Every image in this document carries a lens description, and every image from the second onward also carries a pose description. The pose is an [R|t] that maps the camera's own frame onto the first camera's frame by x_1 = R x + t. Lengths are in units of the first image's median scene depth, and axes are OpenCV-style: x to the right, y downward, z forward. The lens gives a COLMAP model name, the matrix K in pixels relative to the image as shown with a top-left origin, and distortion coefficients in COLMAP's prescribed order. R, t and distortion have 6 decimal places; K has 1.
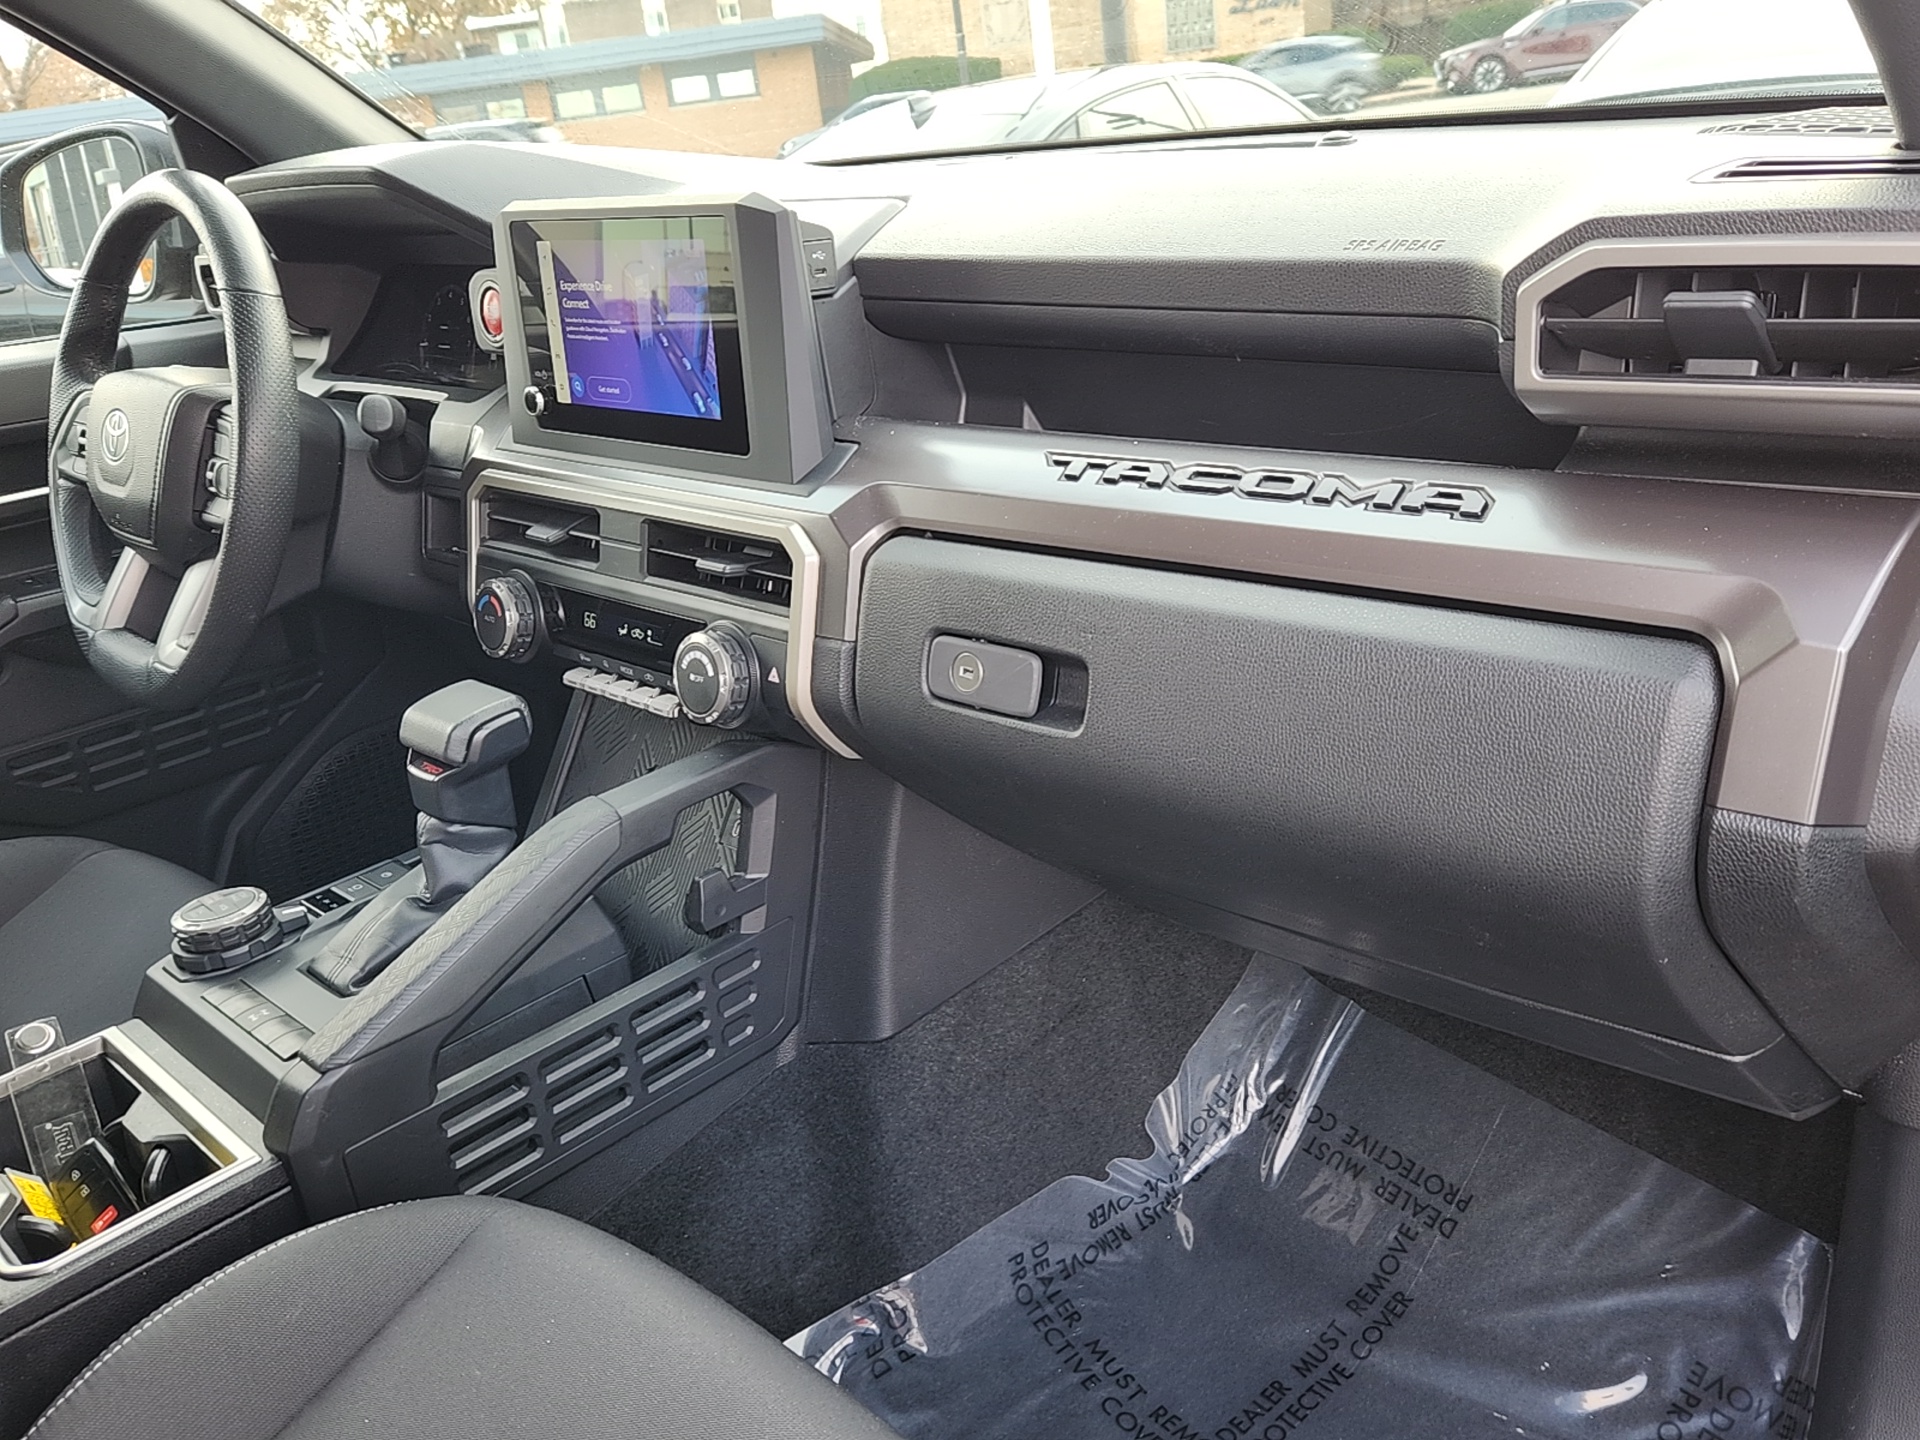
lens RADIAL K [[1530.1, 0, 984.6], [0, 1530.1, 736.6], [0, 0, 1]] dist [0.079756, -0.089879]
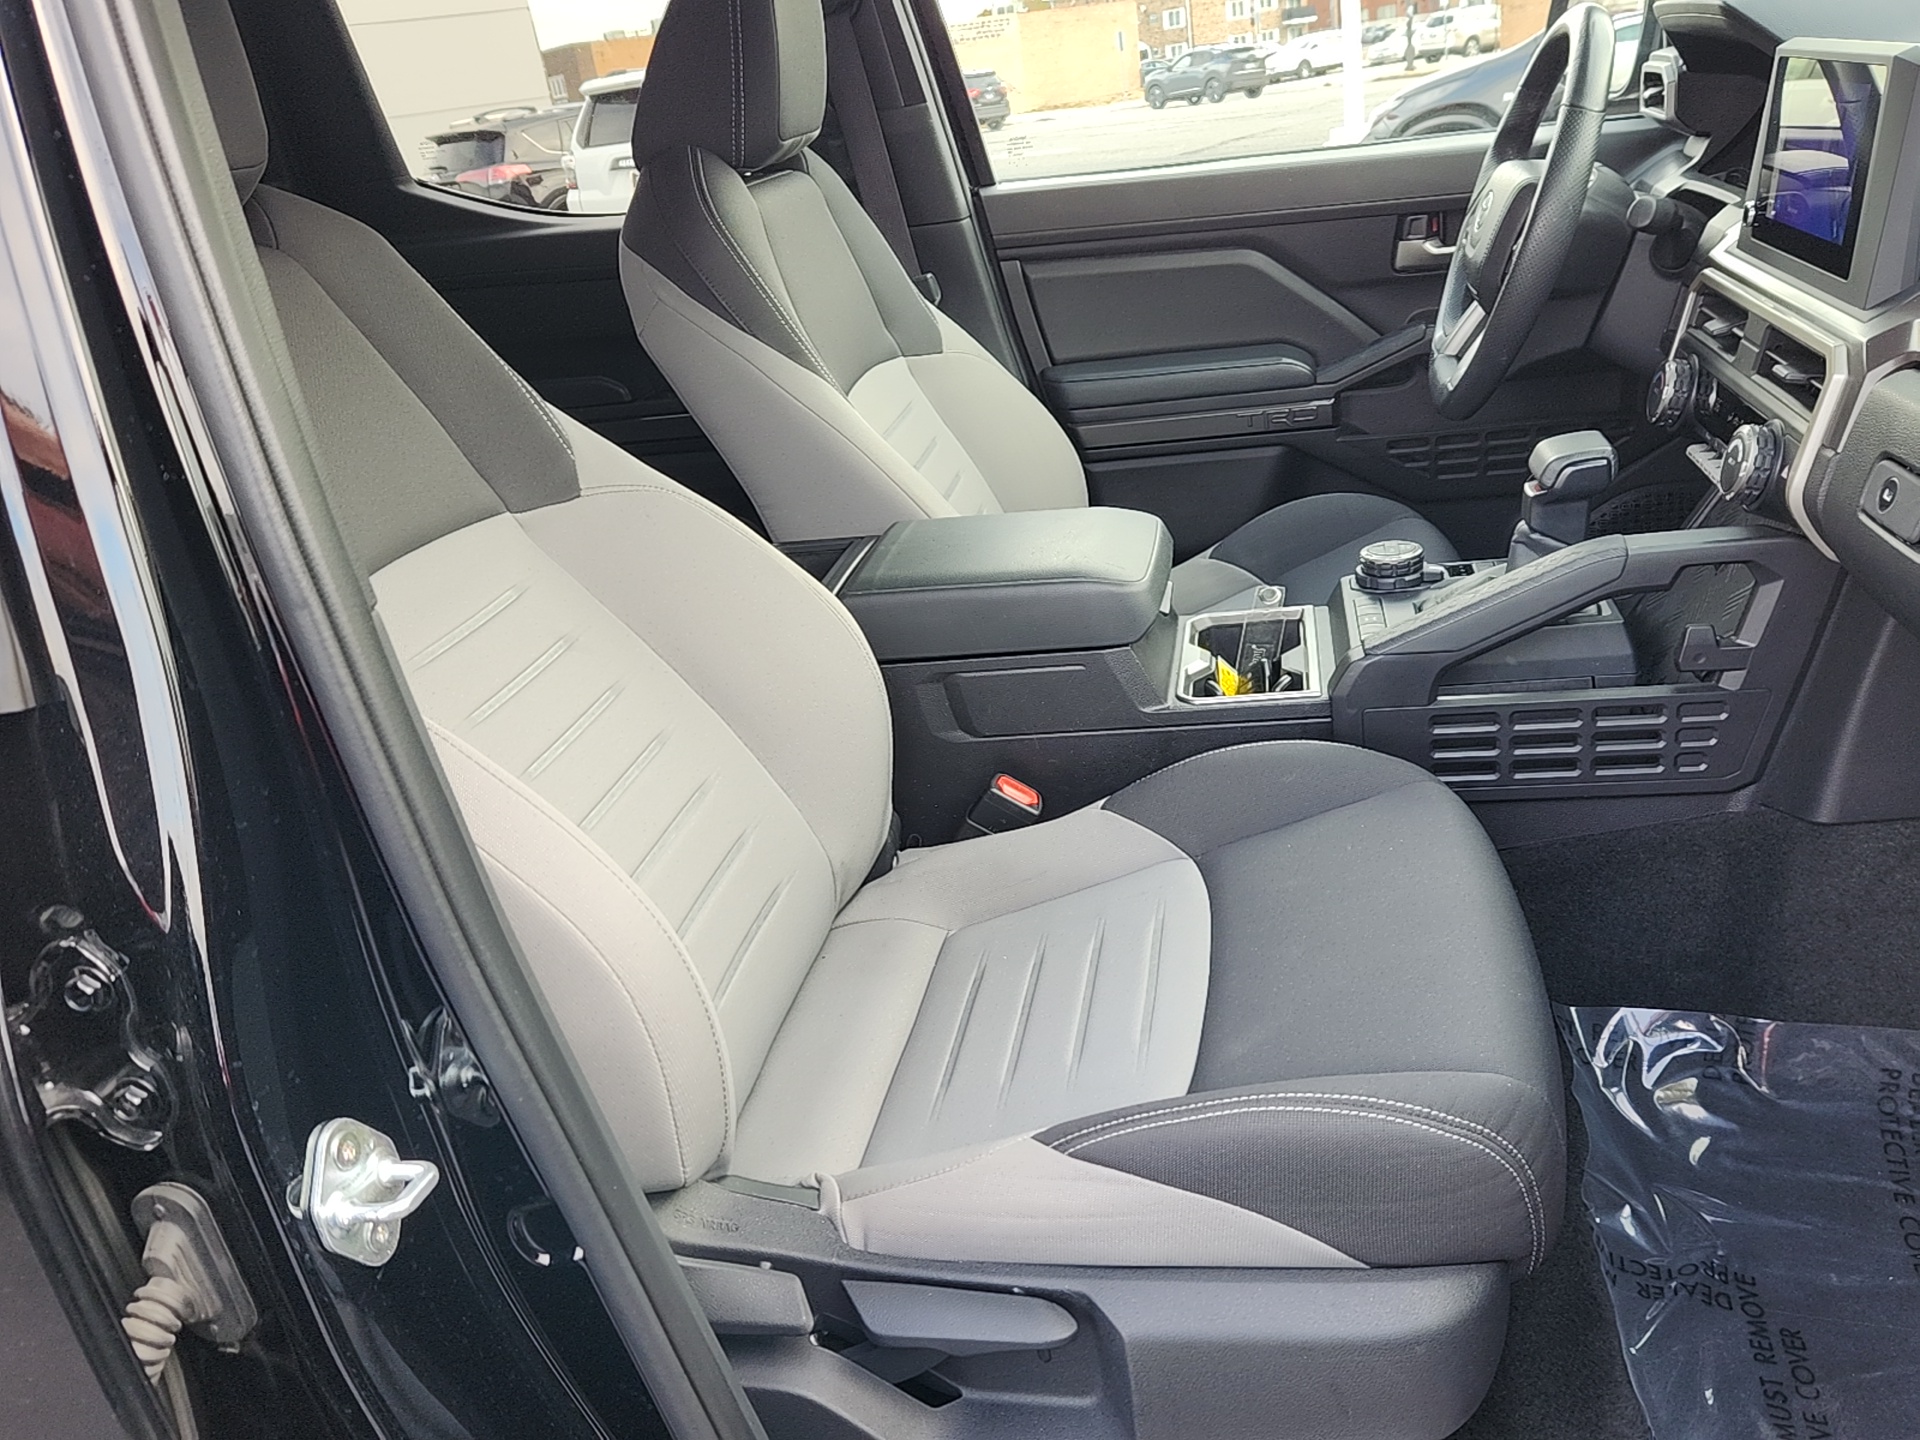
lens RADIAL K [[1530.1, 0, 984.6], [0, 1530.1, 736.6], [0, 0, 1]] dist [0.079756, -0.089879]
pose [[0.569064, 0.354200, -0.742097, 0.439501], [-0.246261, 0.934461, 0.257173, -0.004997], [0.784552, 0.036402, 0.618994, -0.201316]]
